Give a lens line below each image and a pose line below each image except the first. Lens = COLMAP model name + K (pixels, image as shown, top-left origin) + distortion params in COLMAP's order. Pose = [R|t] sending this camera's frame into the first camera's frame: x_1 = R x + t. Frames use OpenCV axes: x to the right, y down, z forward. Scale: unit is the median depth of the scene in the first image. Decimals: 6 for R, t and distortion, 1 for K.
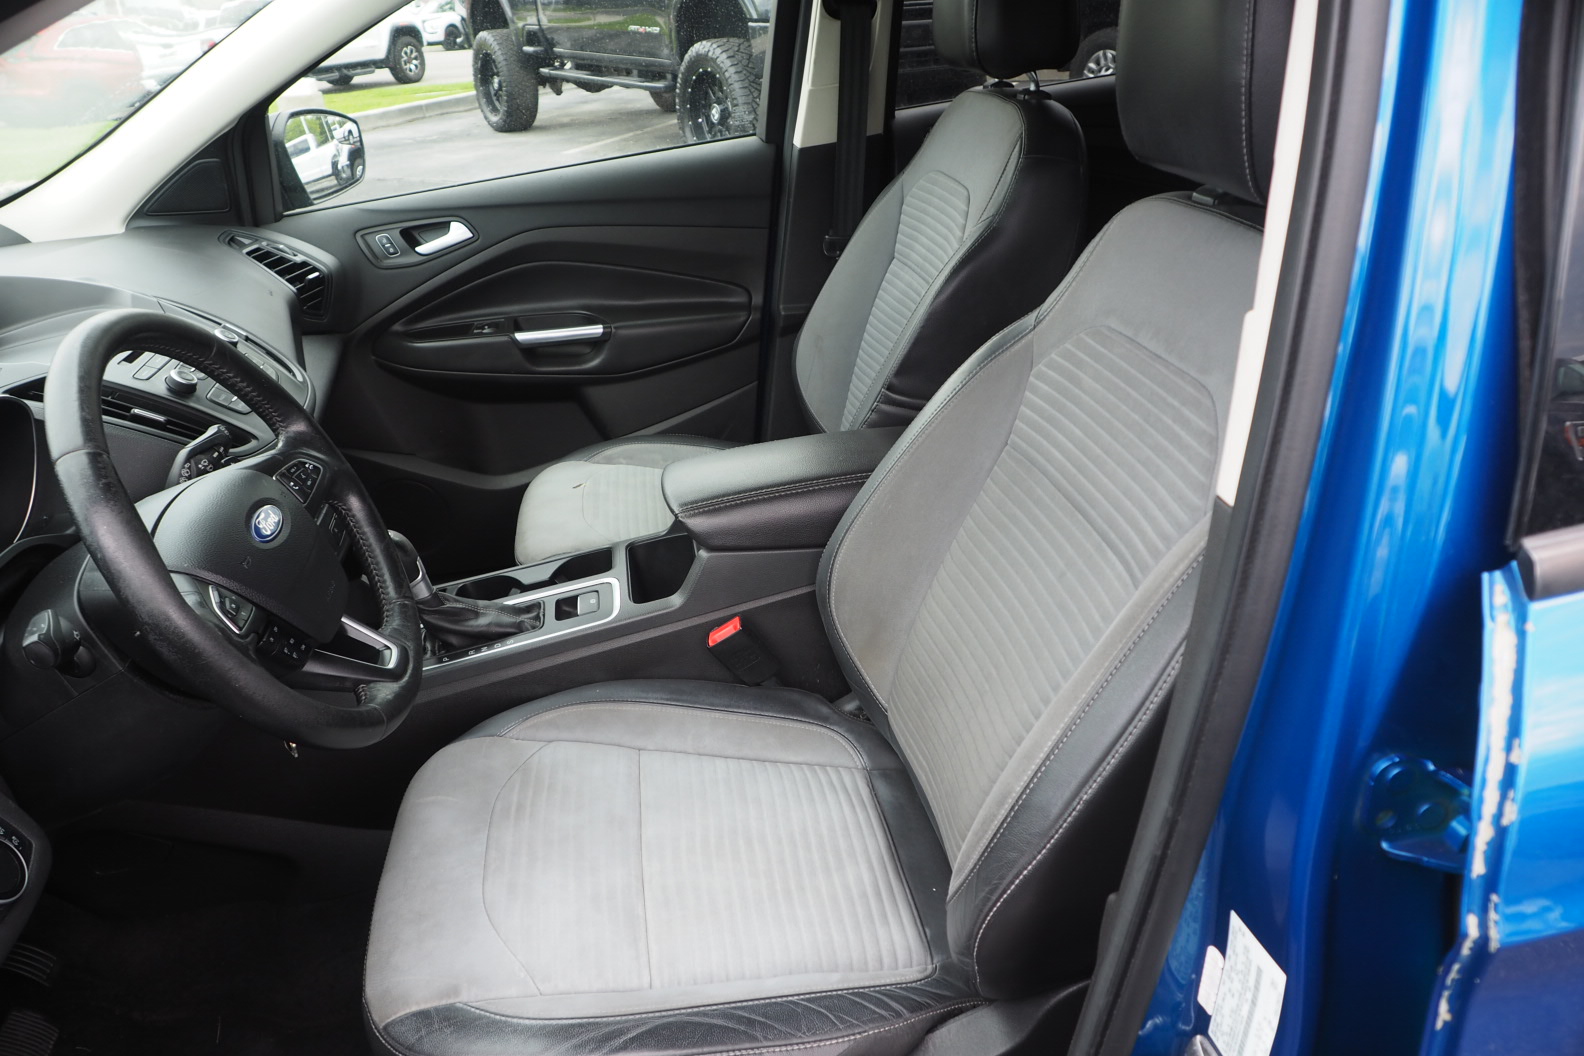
lens RADIAL K [[1121.3, 0, 792.0], [0, 1121.3, 528.0], [0, 0, 1]] dist [-0.037517, 0.001168]
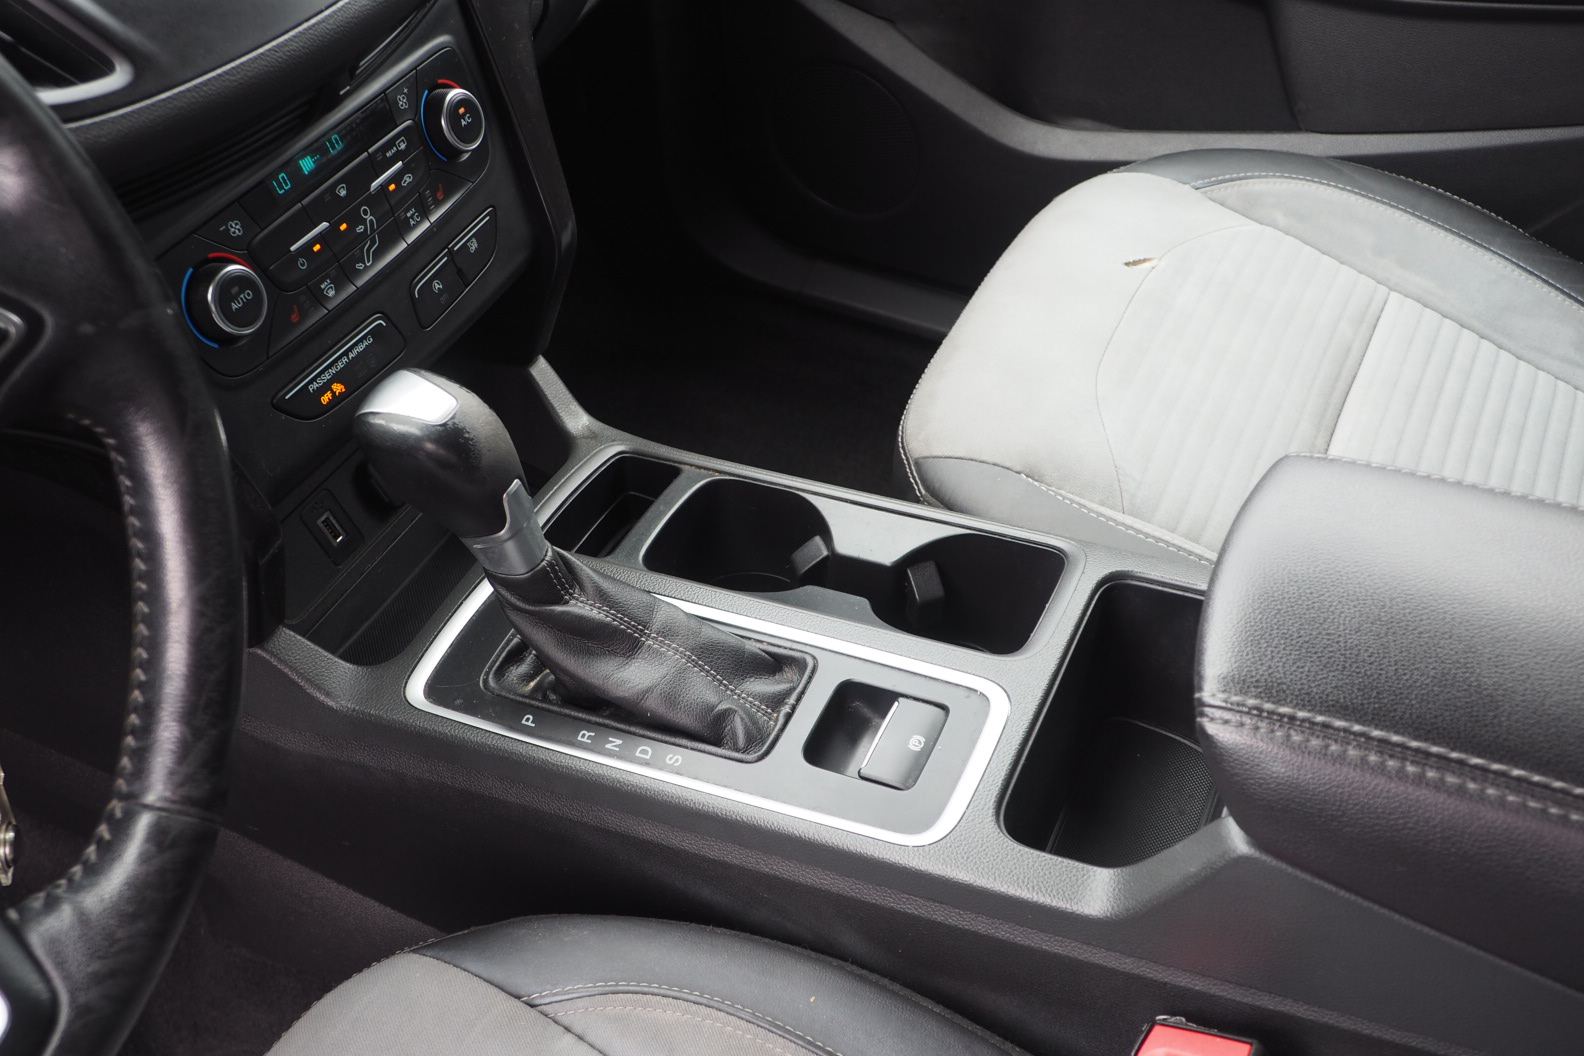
lens RADIAL K [[1519.1, 0, 802.3], [0, 1519.1, 556.3], [0, 0, 1]] dist [-0.017700, 0.000428]
pose [[0.827069, 0.441961, -0.347313, -0.063874], [-0.297681, 0.868515, 0.396319, -0.176267], [0.476804, -0.224394, 0.849885, 0.585074]]
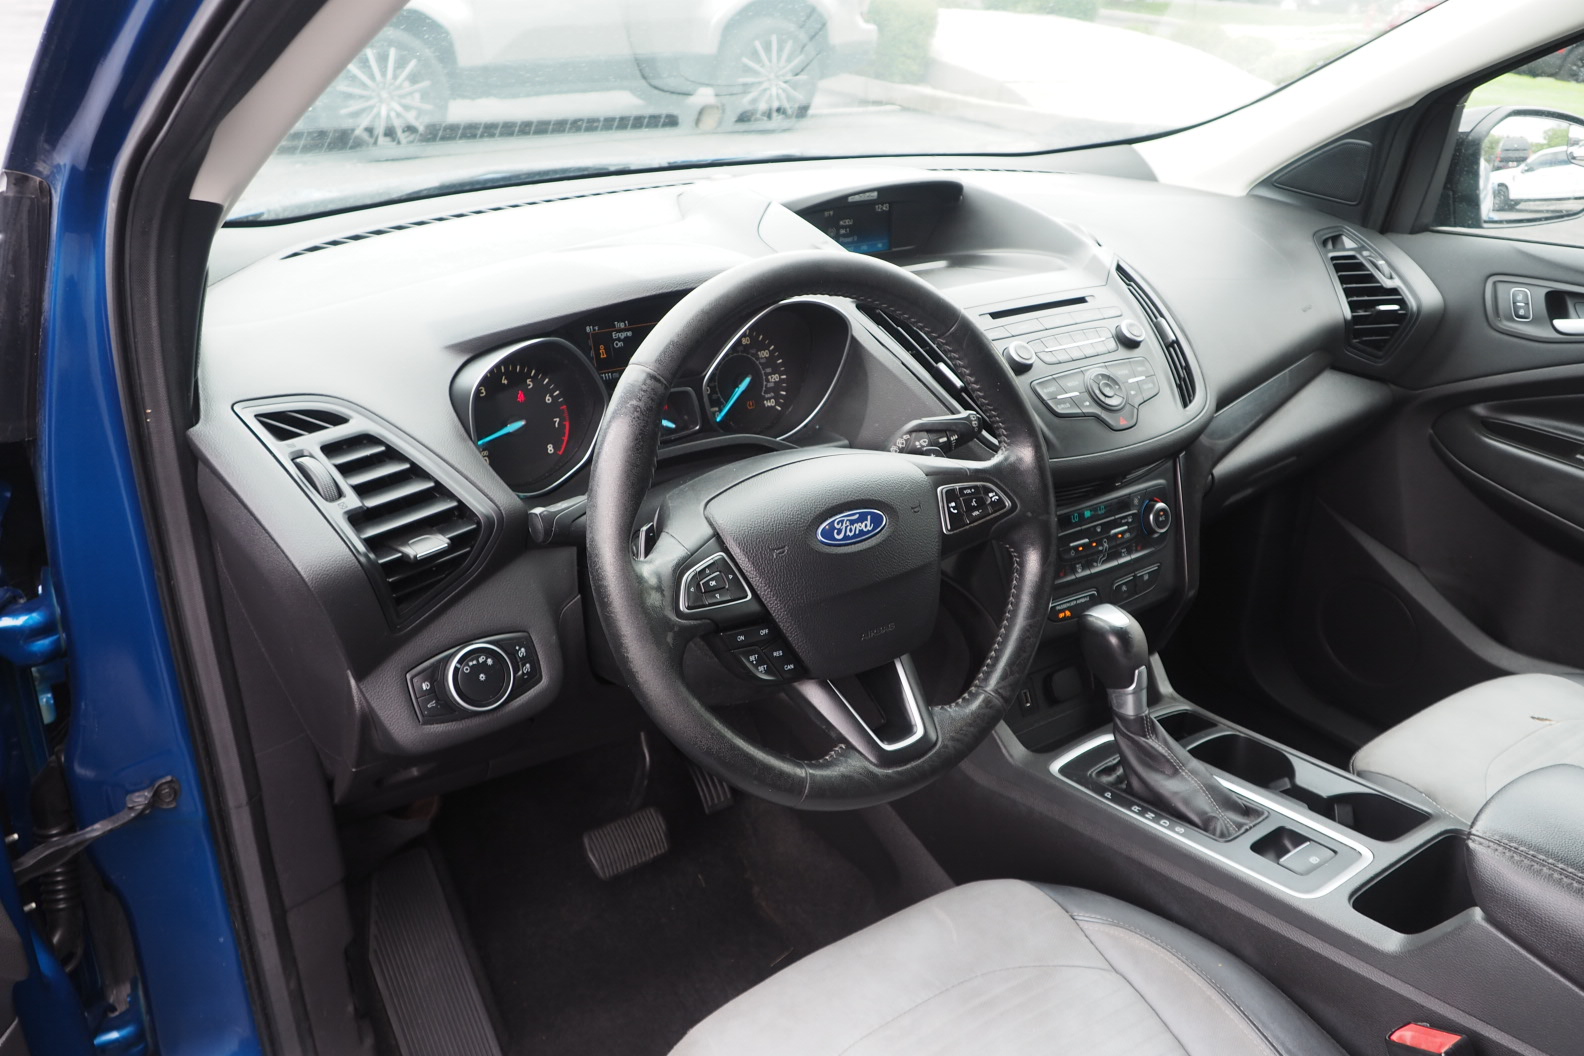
lens RADIAL K [[1237.5, 0, 792.0], [0, 1237.5, 528.0], [0, 0, 1]] dist [-0.012786, 0.006050]
pose [[0.445060, 0.443034, -0.778230, 0.178610], [-0.452199, 0.861292, 0.231714, -0.141179], [0.772941, 0.248788, 0.583666, 0.271832]]
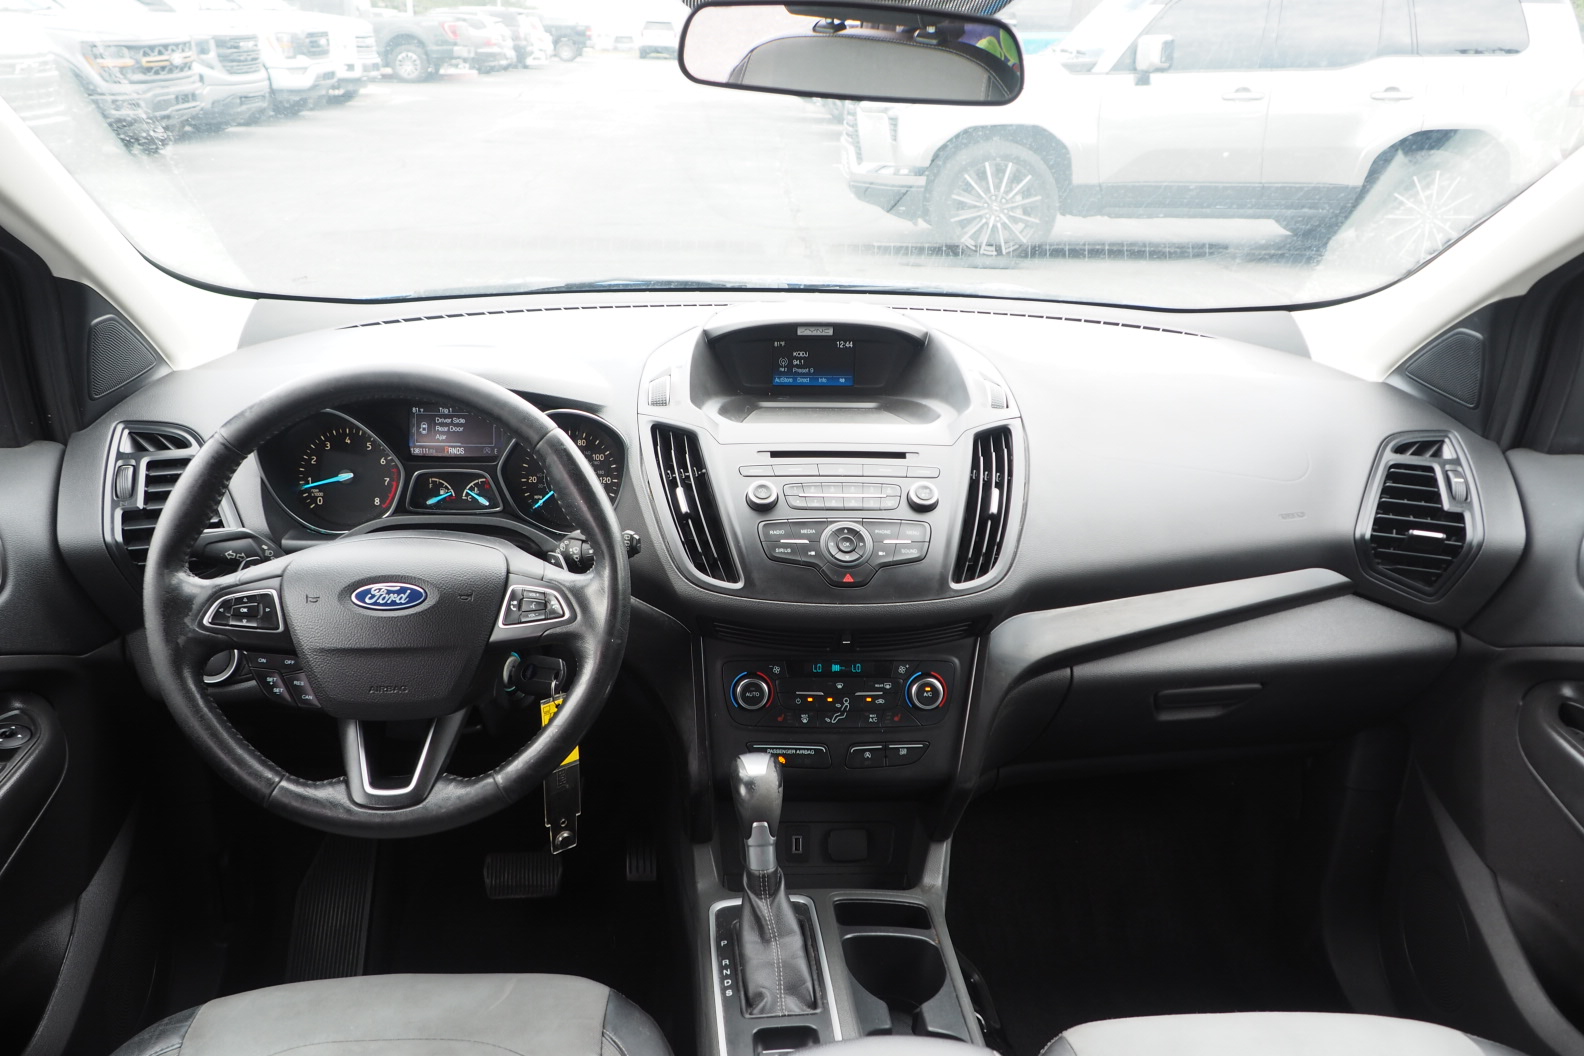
lens RADIAL K [[1271.4, 0, 788.3], [0, 1271.4, 551.9], [0, 0, 1]] dist [-0.025901, -0.002624]
pose [[-0.090686, 0.421679, -0.902199, 0.356134], [-0.466873, 0.782210, 0.412526, -0.467259], [0.879662, 0.458623, 0.125935, 0.791158]]
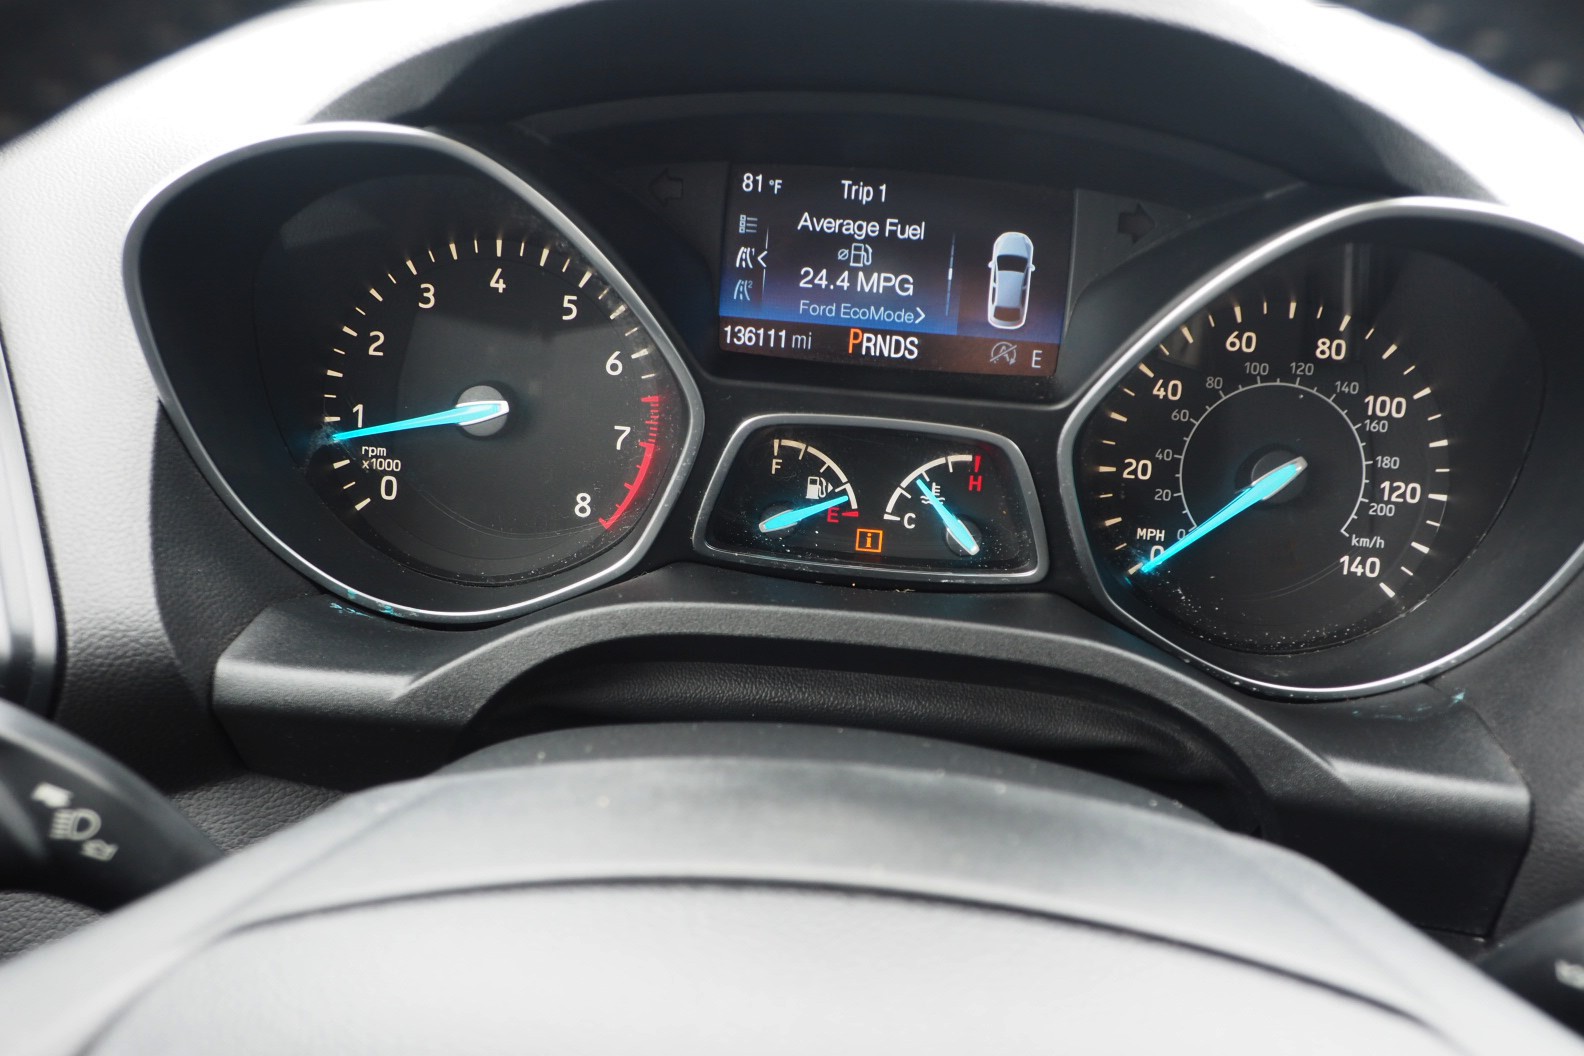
lens RADIAL K [[1519.1, 0, 802.3], [0, 1519.1, 556.3], [0, 0, 1]] dist [-0.017700, 0.000428]
pose [[-0.227400, 0.454930, -0.861004, -0.256595], [-0.476548, 0.719075, 0.505799, -0.115857], [0.849230, 0.525328, 0.053278, 0.640651]]
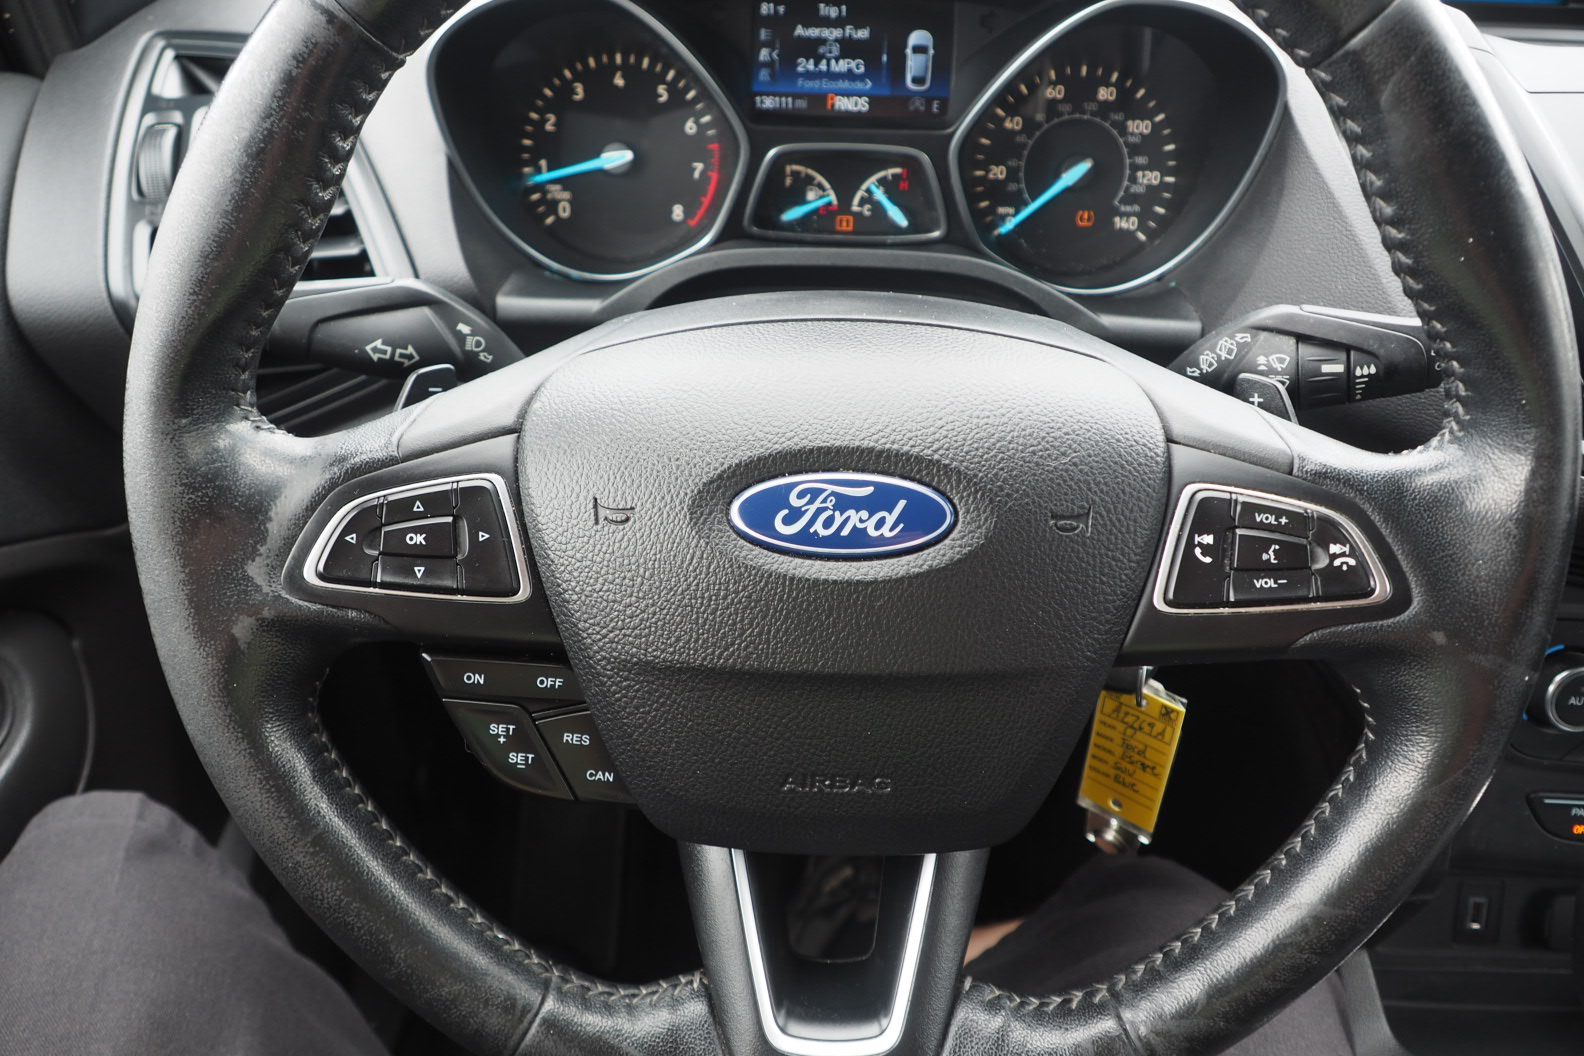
lens RADIAL K [[1121.3, 0, 792.0], [0, 1121.3, 528.0], [0, 0, 1]] dist [-0.037517, 0.001168]
pose [[-0.193270, 0.610625, -0.767974, -0.143890], [-0.441064, 0.645111, 0.623934, -0.139473], [0.876418, 0.459314, 0.144644, 0.643298]]
